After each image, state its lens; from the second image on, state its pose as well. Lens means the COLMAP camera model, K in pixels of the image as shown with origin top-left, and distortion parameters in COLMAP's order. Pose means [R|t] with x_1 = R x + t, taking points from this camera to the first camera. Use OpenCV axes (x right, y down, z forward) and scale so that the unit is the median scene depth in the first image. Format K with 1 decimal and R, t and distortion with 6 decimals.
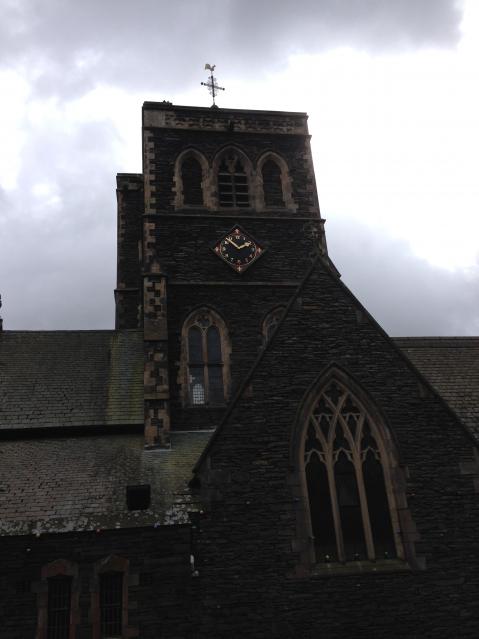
lens RADIAL K [[606.4, 0, 240.9], [0, 606.4, 330.8], [0, 0, 1]] dist [0.068802, 0.000000]
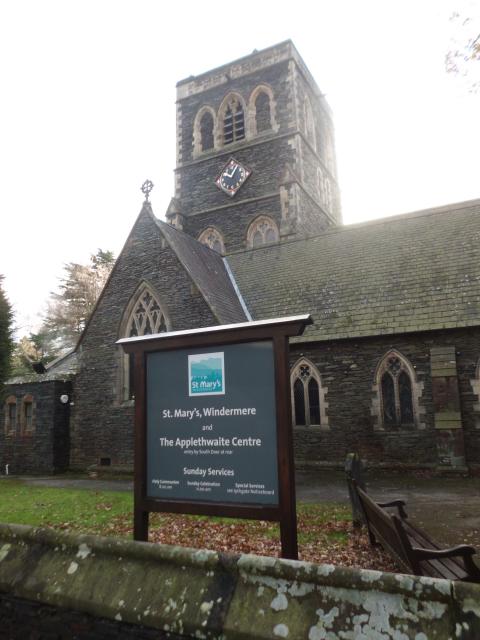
lens RADIAL K [[492.8, 0, 209.8], [0, 492.8, 325.6], [0, 0, 1]] dist [-0.004033, -0.042145]
pose [[0.797892, -0.073539, -0.598298, 0.549535], [0.204571, 0.966662, 0.154000, 0.003863], [0.567027, -0.245270, 0.786335, 0.040956]]
